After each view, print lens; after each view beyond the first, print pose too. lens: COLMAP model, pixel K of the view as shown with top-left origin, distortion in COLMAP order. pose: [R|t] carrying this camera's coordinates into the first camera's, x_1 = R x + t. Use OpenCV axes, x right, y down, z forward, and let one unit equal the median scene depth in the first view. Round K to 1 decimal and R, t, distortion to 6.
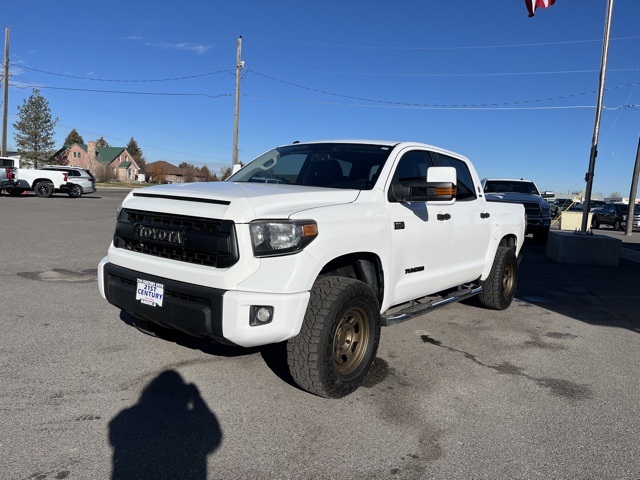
lens RADIAL K [[485.1, 0, 322.3], [0, 485.1, 241.6], [0, 0, 1]] dist [0.078659, -0.103548]
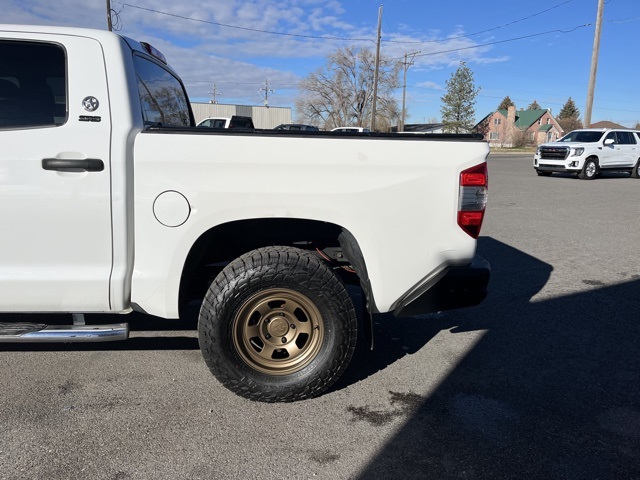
lens RADIAL K [[485.1, 0, 311.5], [0, 485.1, 240.2], [0, 0, 1]] dist [0.078659, -0.103548]
pose [[0.644976, 0.109609, -0.756301, 0.931483], [-0.061752, 0.993899, 0.091381, -0.047311], [0.761704, -0.012235, 0.647810, 1.035757]]
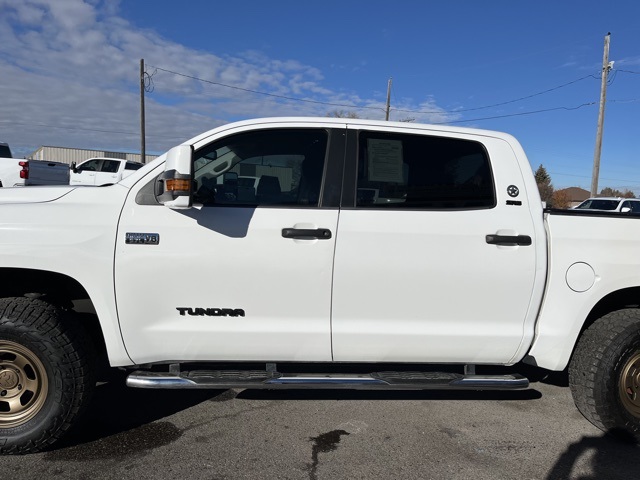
lens RADIAL K [[485.1, 0, 315.7], [0, 485.1, 239.2], [0, 0, 1]] dist [0.078659, -0.103548]
pose [[0.687678, 0.036215, -0.725112, 0.666679], [-0.082187, 0.996218, -0.028189, -0.027180], [0.721349, 0.078980, 0.688054, 0.582550]]
